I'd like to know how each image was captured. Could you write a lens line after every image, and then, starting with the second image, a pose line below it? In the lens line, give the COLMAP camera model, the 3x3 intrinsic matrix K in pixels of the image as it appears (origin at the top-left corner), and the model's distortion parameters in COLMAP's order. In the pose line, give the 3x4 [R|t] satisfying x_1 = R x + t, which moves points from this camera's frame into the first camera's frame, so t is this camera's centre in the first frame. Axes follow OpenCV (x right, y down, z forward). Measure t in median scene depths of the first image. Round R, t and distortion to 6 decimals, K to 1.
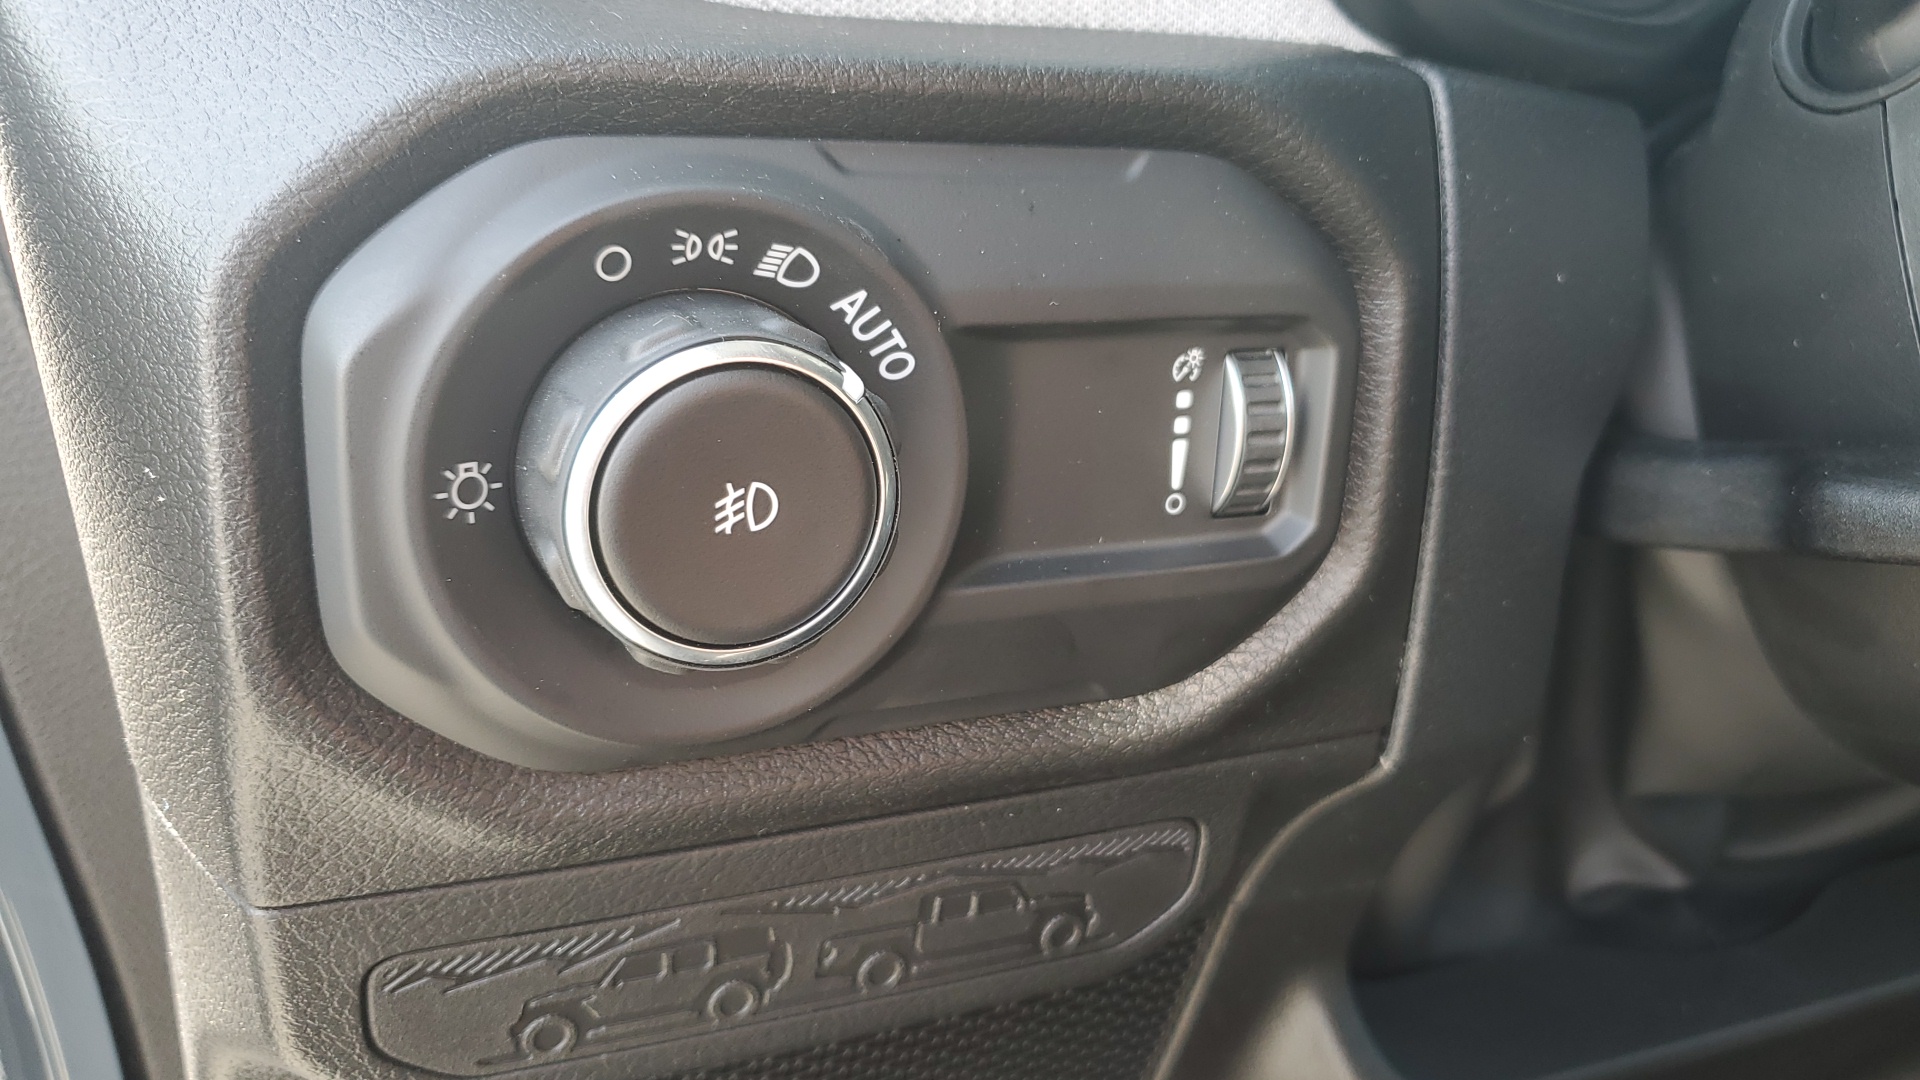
lens RADIAL K [[1476.1, 0, 961.6], [0, 1476.1, 543.3], [0, 0, 1]] dist [0.052614, -0.022167]
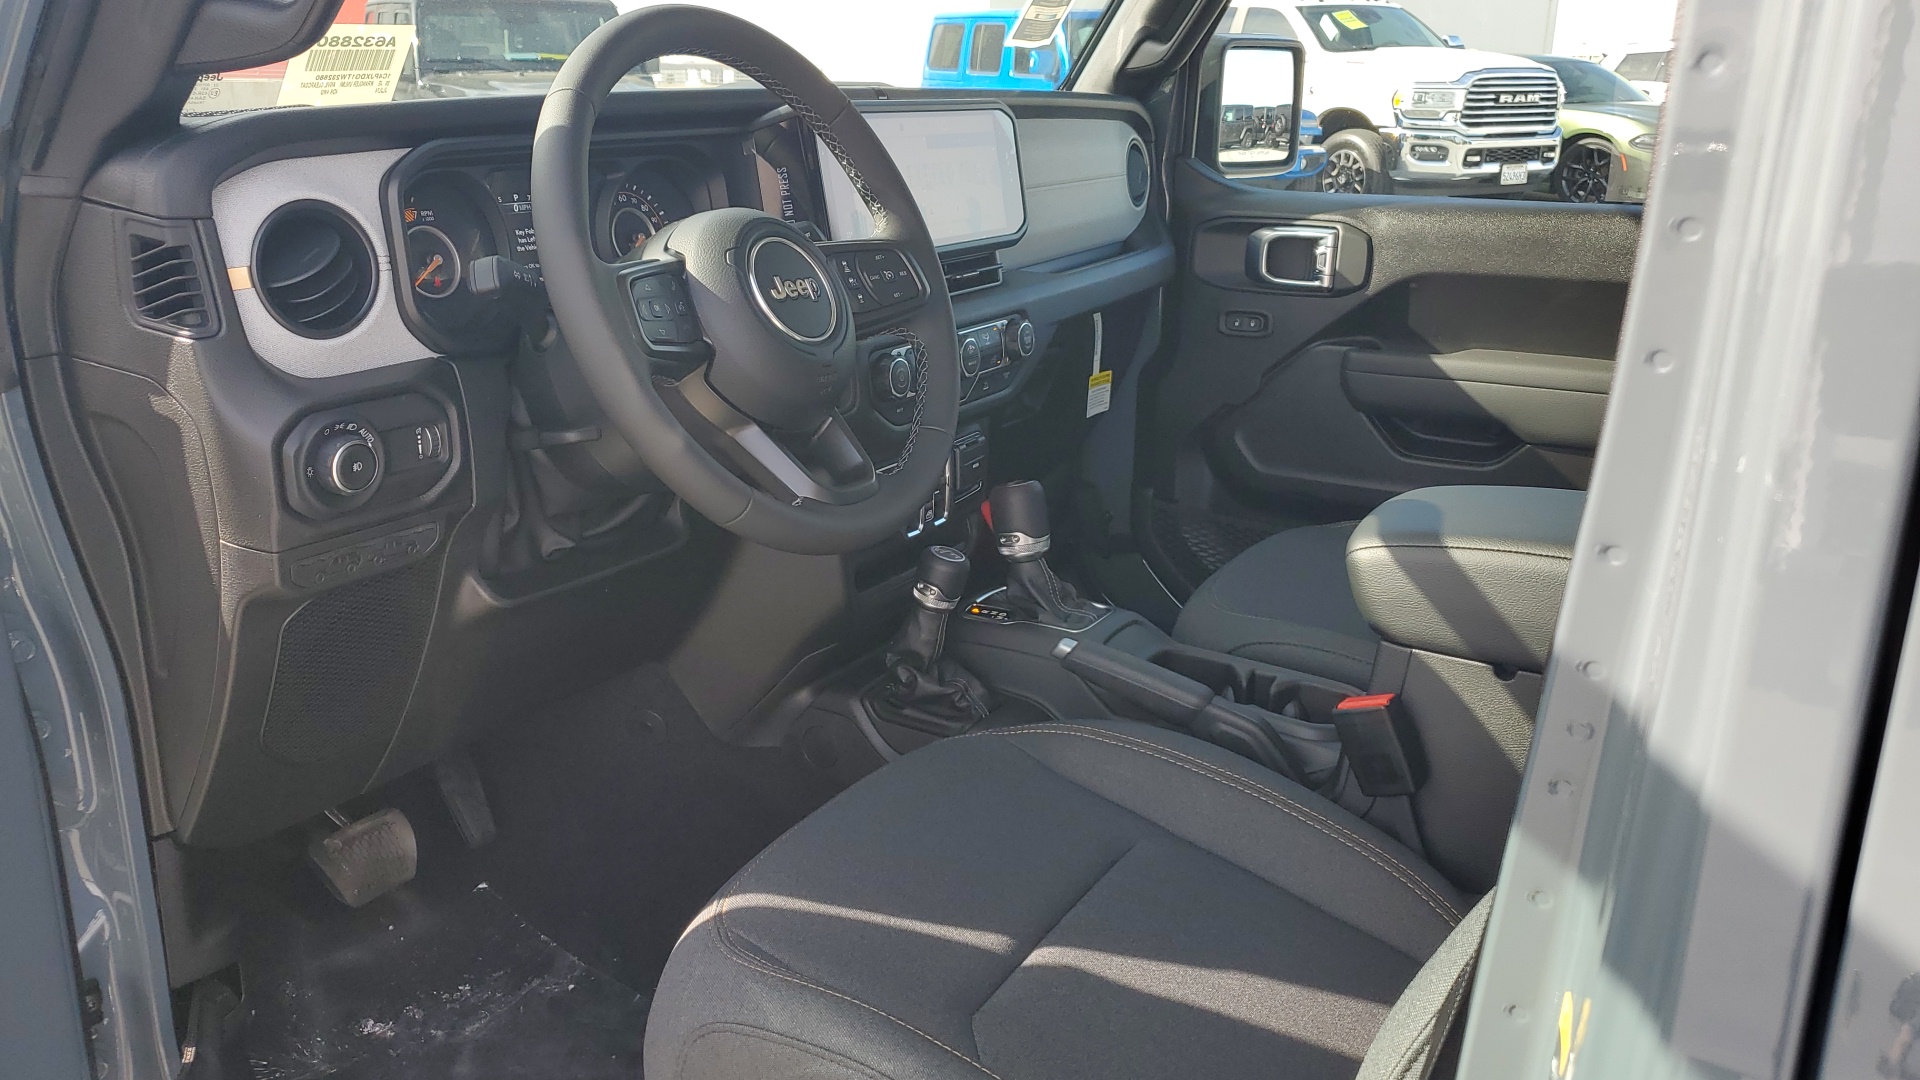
lens RADIAL K [[1476.1, 0, 954.6], [0, 1476.1, 540.0], [0, 0, 1]] dist [0.052614, -0.022167]
pose [[0.809189, -0.209956, 0.548754, -1.354708], [0.205081, 0.976161, 0.071072, 0.291060], [-0.550594, 0.055029, 0.832957, -4.678215]]
